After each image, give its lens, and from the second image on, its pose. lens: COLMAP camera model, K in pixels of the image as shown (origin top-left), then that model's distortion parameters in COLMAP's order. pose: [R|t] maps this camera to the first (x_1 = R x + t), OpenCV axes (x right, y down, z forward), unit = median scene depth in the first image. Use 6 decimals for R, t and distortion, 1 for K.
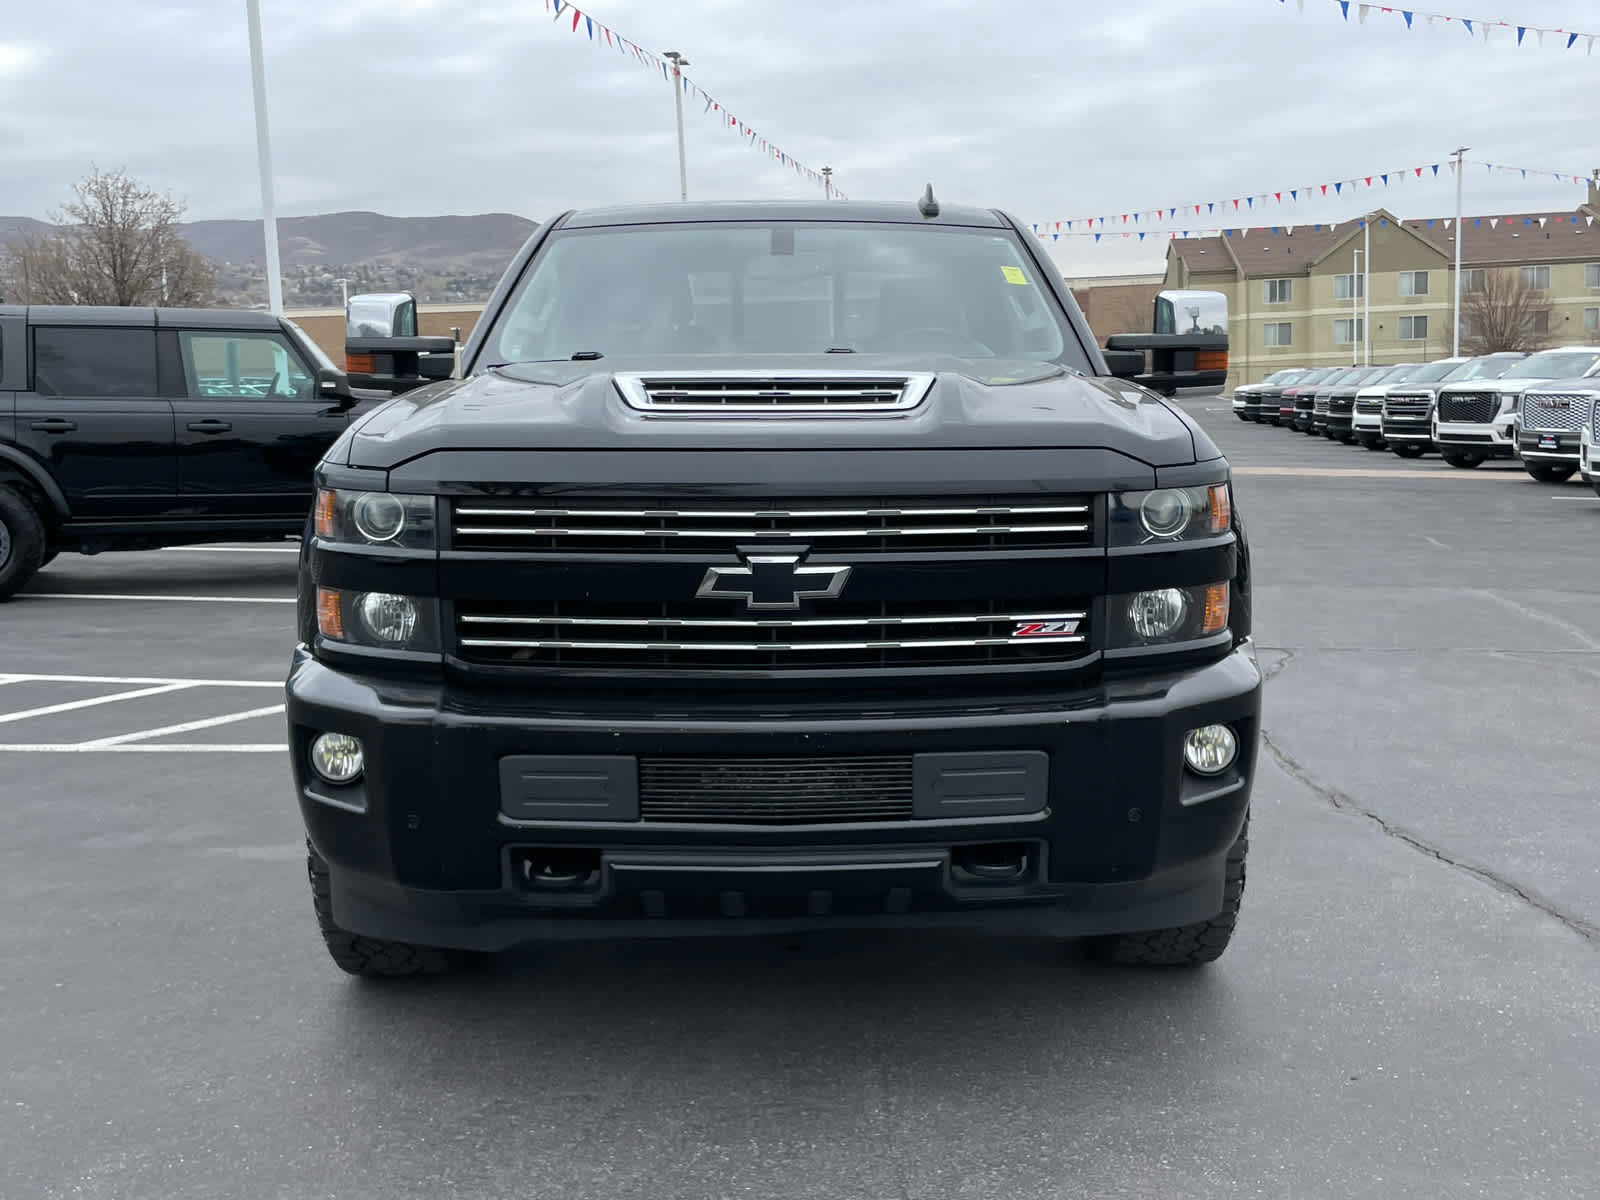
lens RADIAL K [[1707.2, 0, 823.7], [0, 1707.2, 600.4], [0, 0, 1]] dist [0.127092, -0.215785]
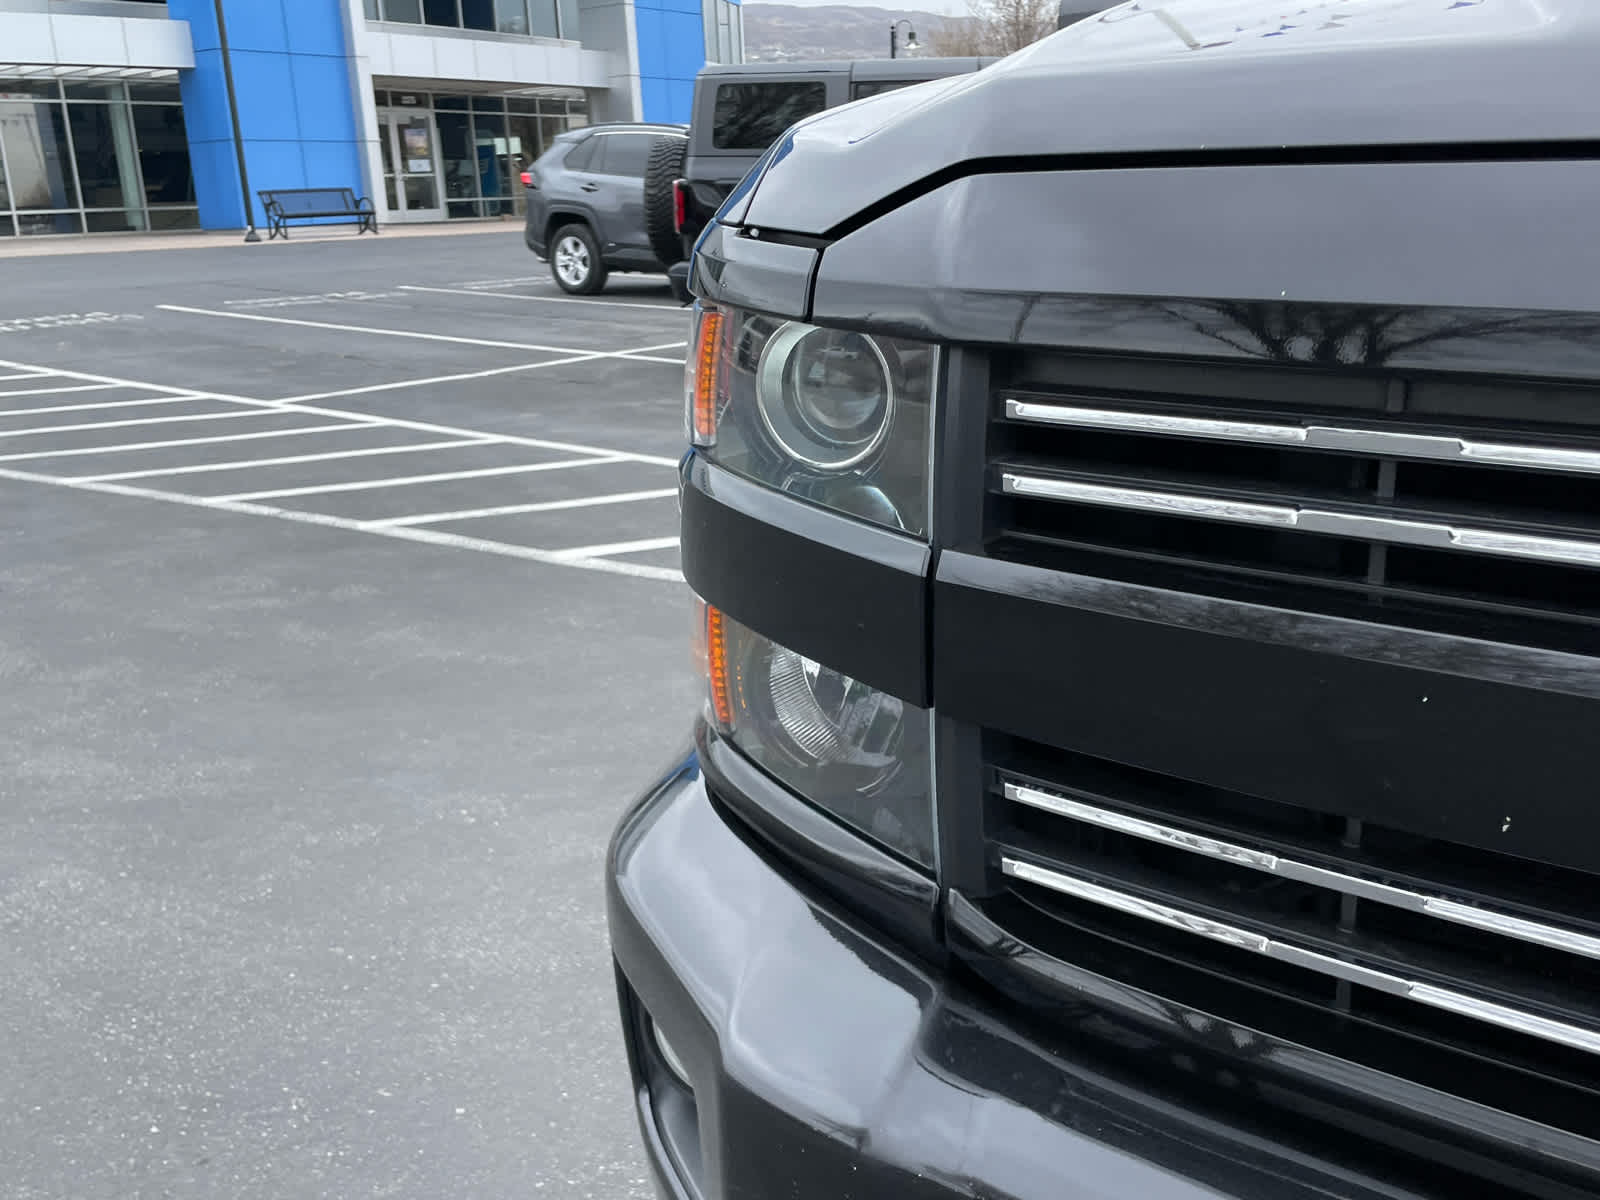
lens RADIAL K [[1536.4, 0, 800.0], [0, 1536.4, 600.0], [0, 0, 1]] dist [0.092988, -0.120130]
pose [[0.866080, 0.128513, -0.483105, -0.121631], [-0.055369, 0.985106, 0.162790, -0.058413], [0.496830, -0.114240, 0.860296, 0.764396]]
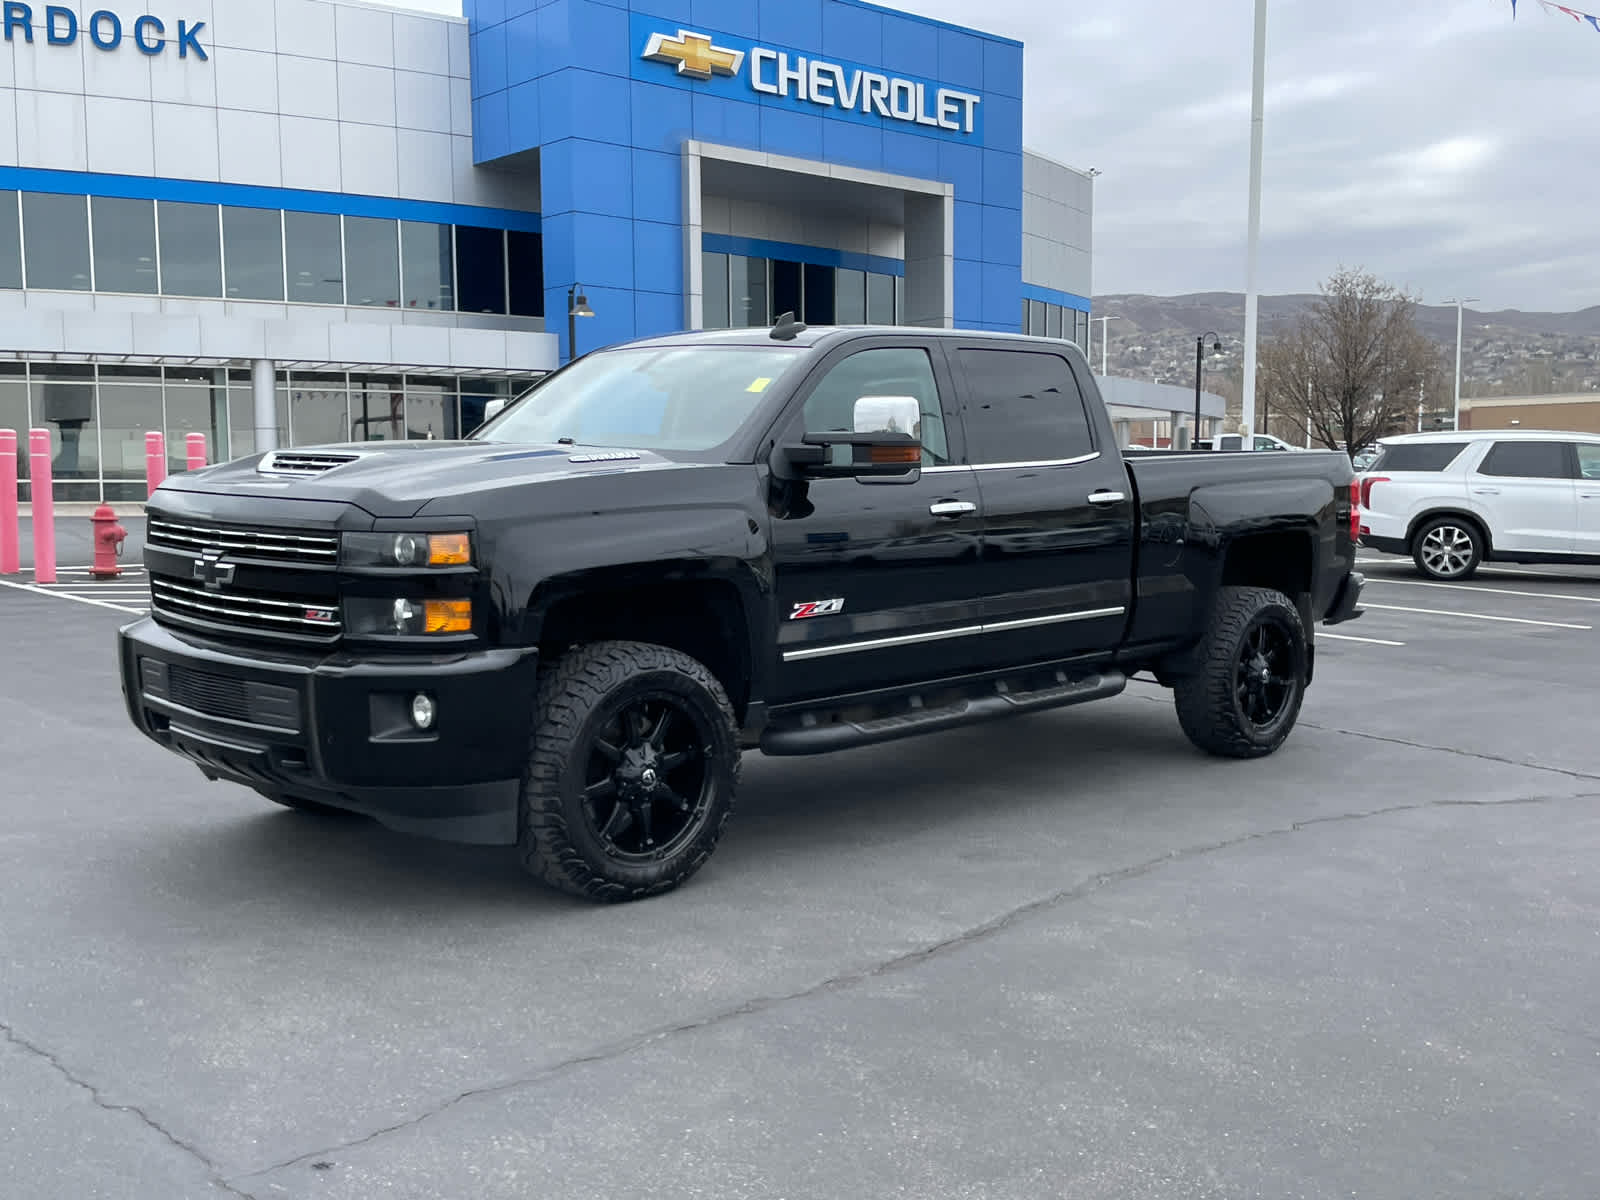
lens RADIAL K [[1716.2, 0, 829.9], [0, 1716.2, 631.2], [0, 0, 1]] dist [0.086301, -0.039038]
pose [[0.706711, 0.093130, -0.701346, 1.567296], [-0.113859, 0.993348, 0.017174, -0.049408], [0.698280, 0.067717, 0.712614, 0.194845]]
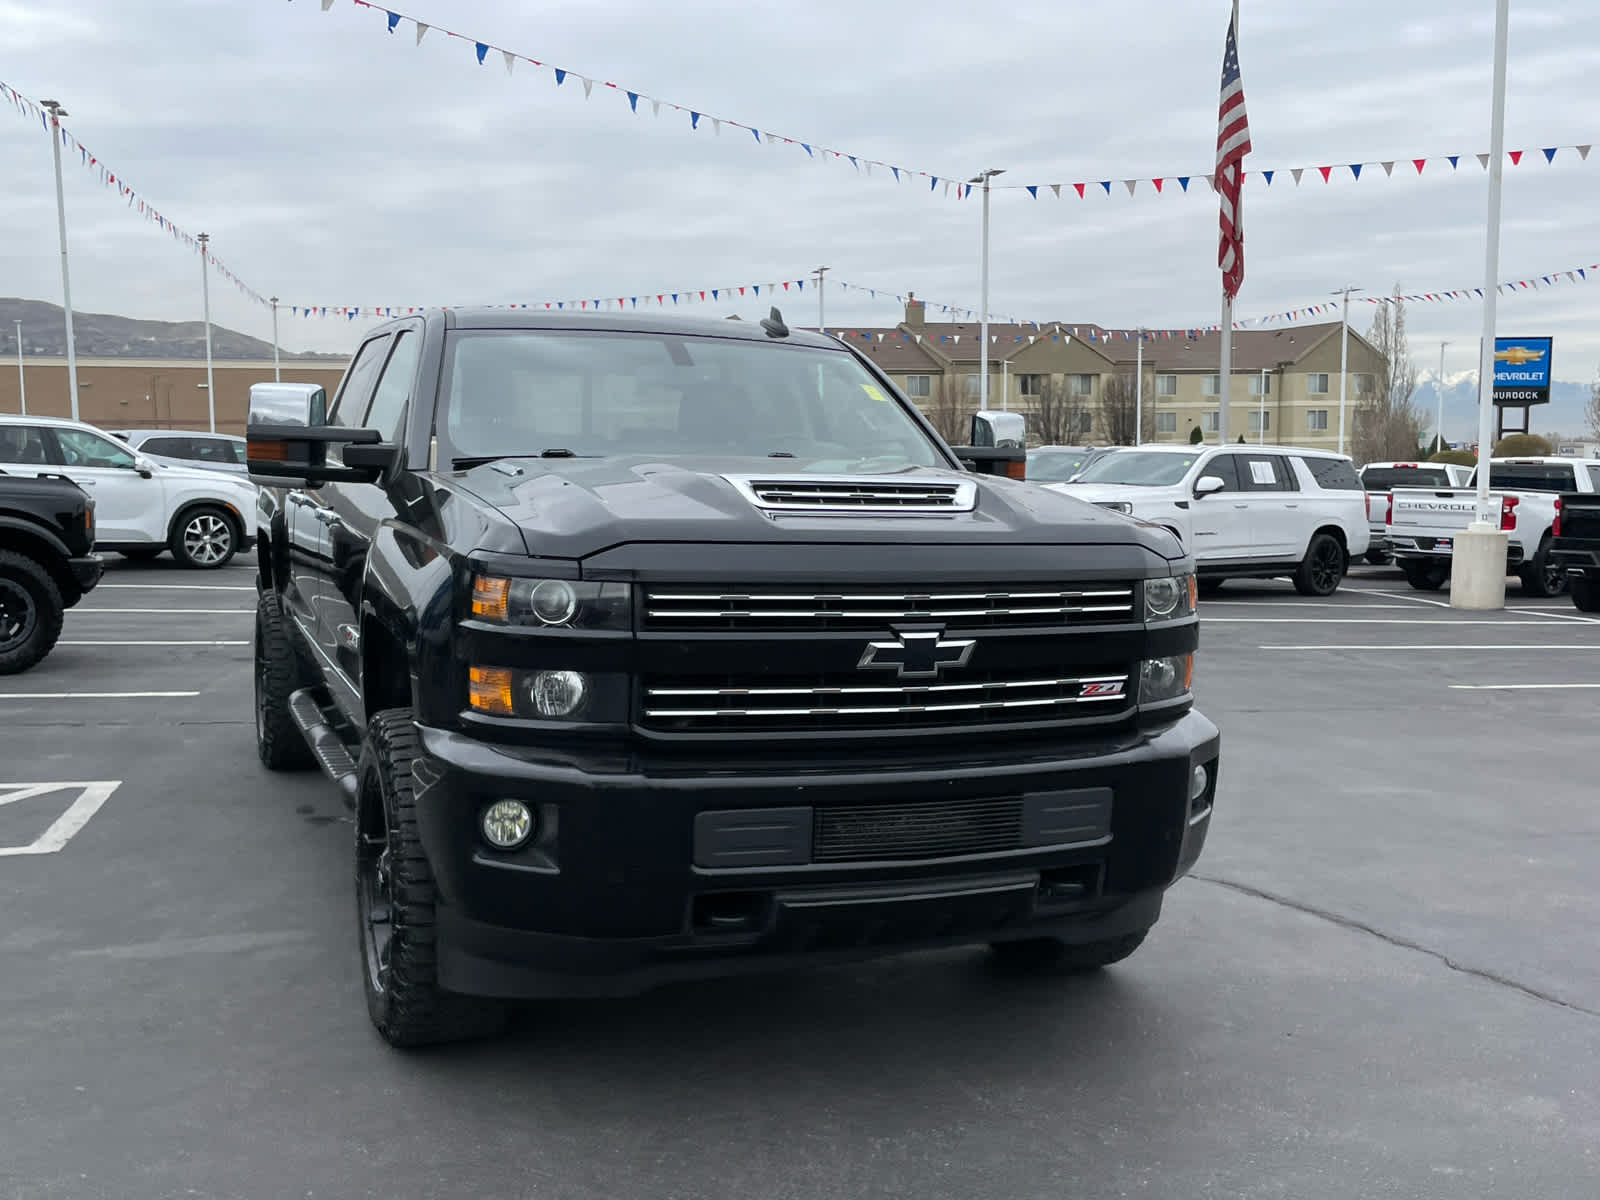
lens RADIAL K [[1707.2, 0, 823.7], [0, 1707.2, 600.4], [0, 0, 1]] dist [0.127092, -0.215785]
pose [[0.929122, -0.004630, 0.369744, -0.513851], [0.022437, 0.998785, -0.043875, 0.002417], [-0.369092, 0.049061, 0.928097, -0.083145]]
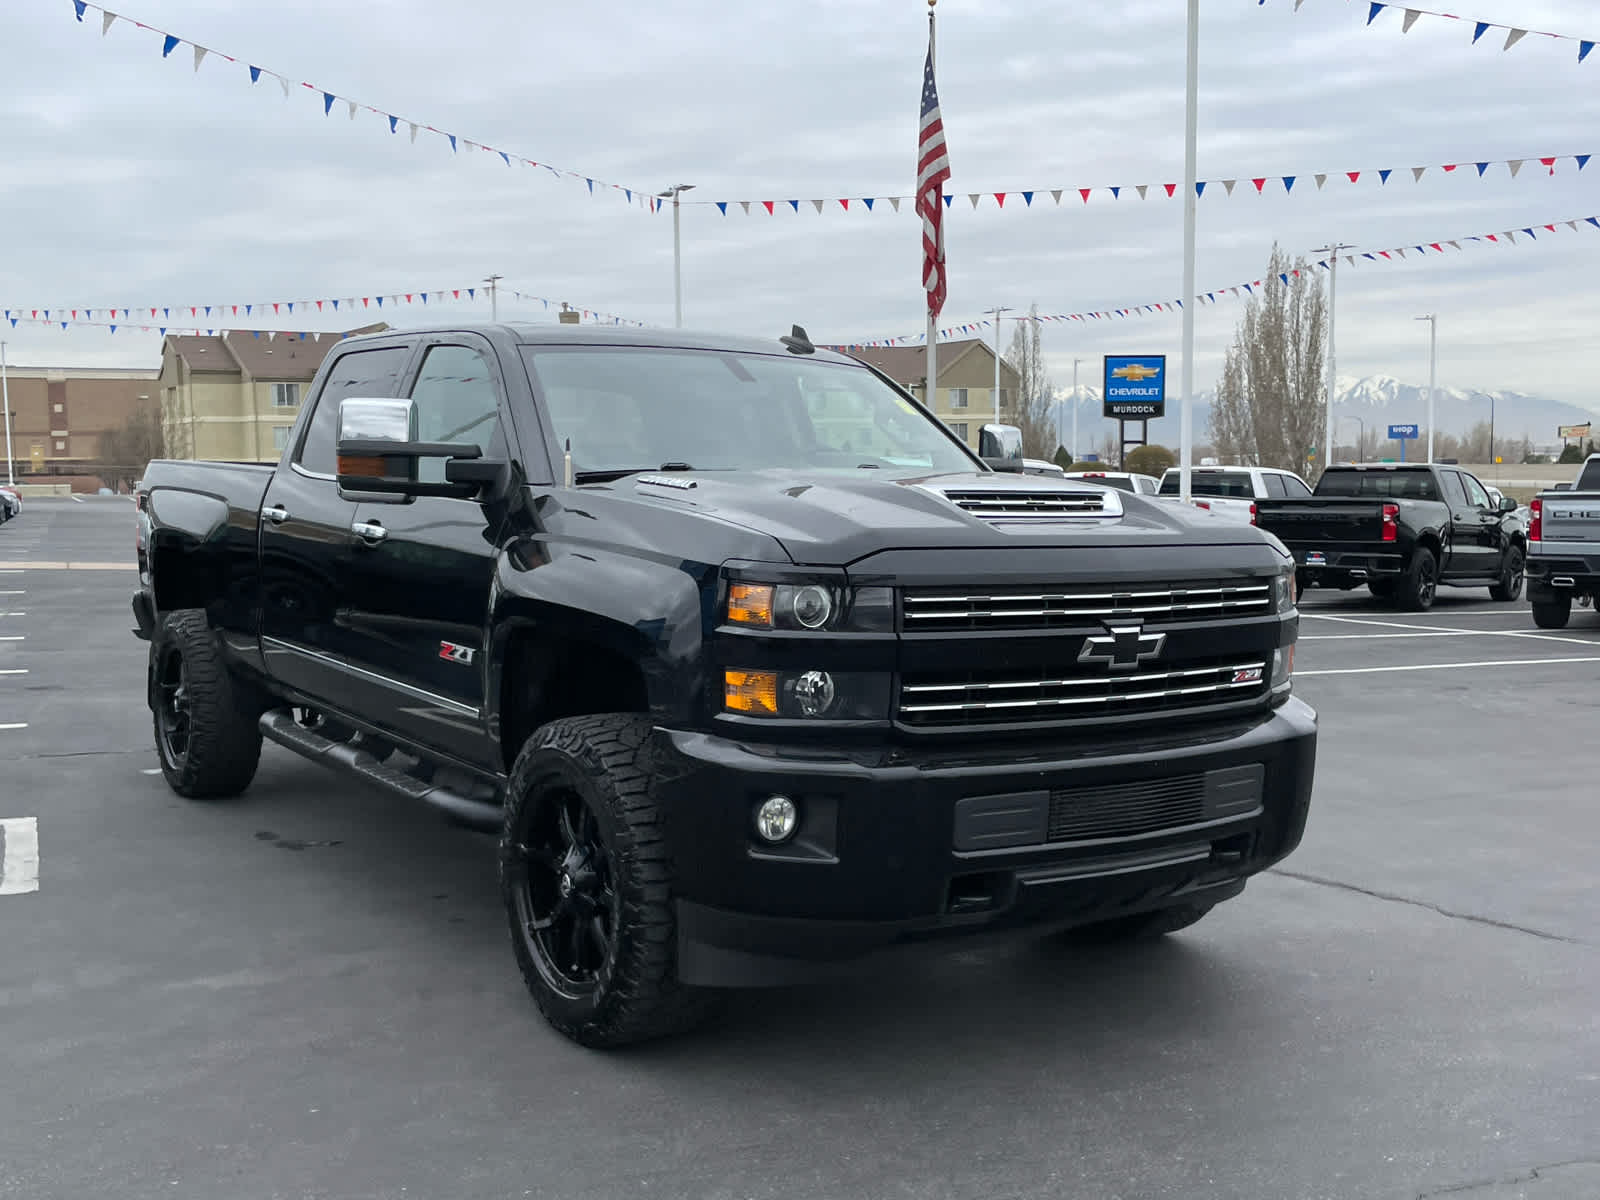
lens RADIAL K [[1707.2, 0, 823.7], [0, 1707.2, 600.4], [0, 0, 1]] dist [0.127092, -0.215785]
pose [[0.830343, -0.022489, 0.556799, -0.914343], [0.055359, 0.997572, -0.042263, -0.003890], [-0.554496, 0.065917, 0.829572, 0.038101]]
